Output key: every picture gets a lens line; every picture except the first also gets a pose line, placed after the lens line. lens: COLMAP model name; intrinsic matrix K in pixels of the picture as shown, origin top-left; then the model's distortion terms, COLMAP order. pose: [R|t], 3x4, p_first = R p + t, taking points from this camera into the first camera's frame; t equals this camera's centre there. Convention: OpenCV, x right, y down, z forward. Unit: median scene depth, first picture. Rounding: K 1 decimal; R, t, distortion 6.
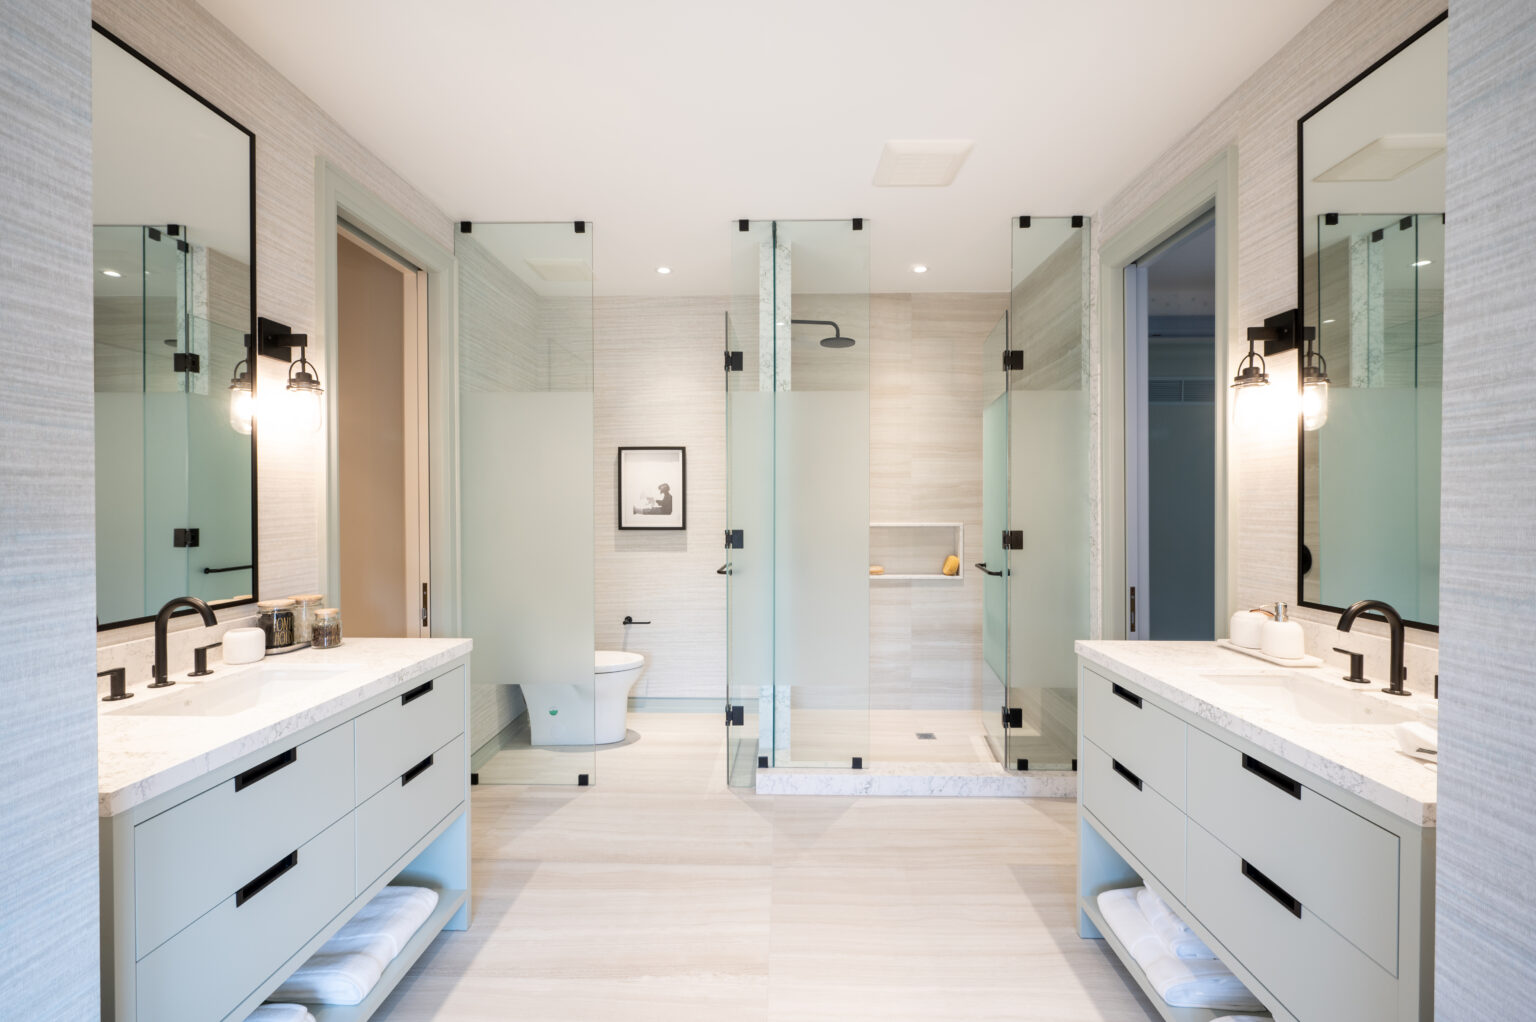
lens RADIAL K [[653.4, 0, 767.9], [0, 653.4, 508.4], [0, 0, 1]] dist [0.000473, -0.000162]
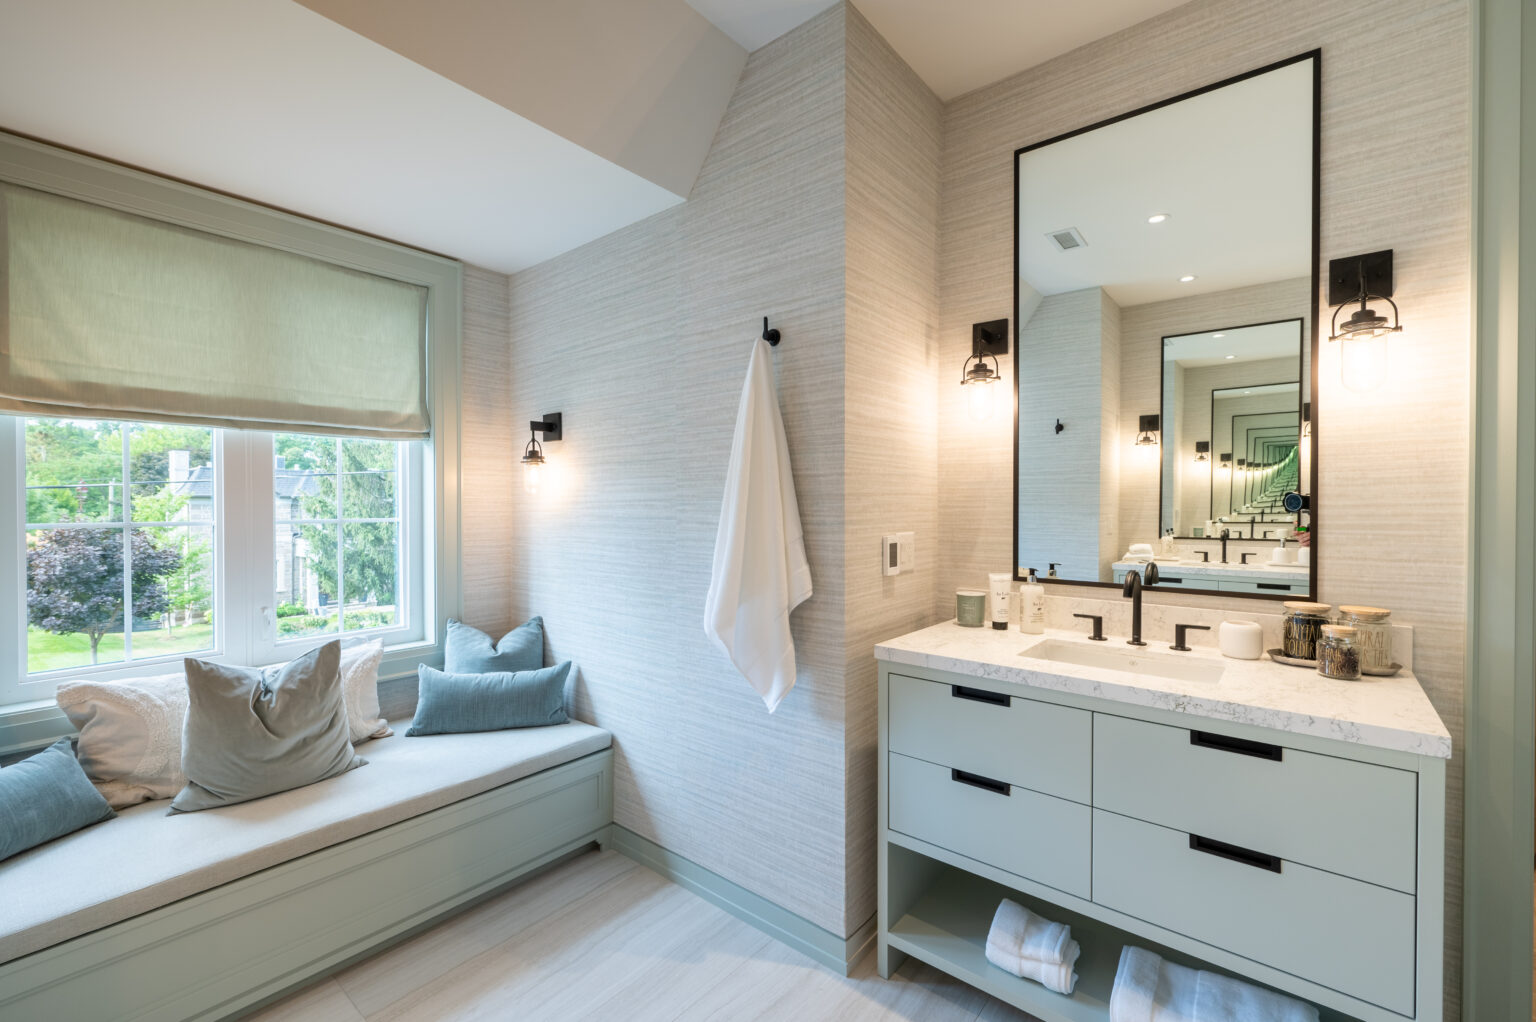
lens RADIAL K [[653.4, 0, 766.1], [0, 653.4, 509.6], [0, 0, 1]] dist [0.000473, -0.000162]
pose [[-0.617578, 0.009206, -0.786456, 0.396236], [-0.004229, 0.999878, 0.015025, 0.015678], [0.786498, 0.012605, -0.617464, 1.188711]]
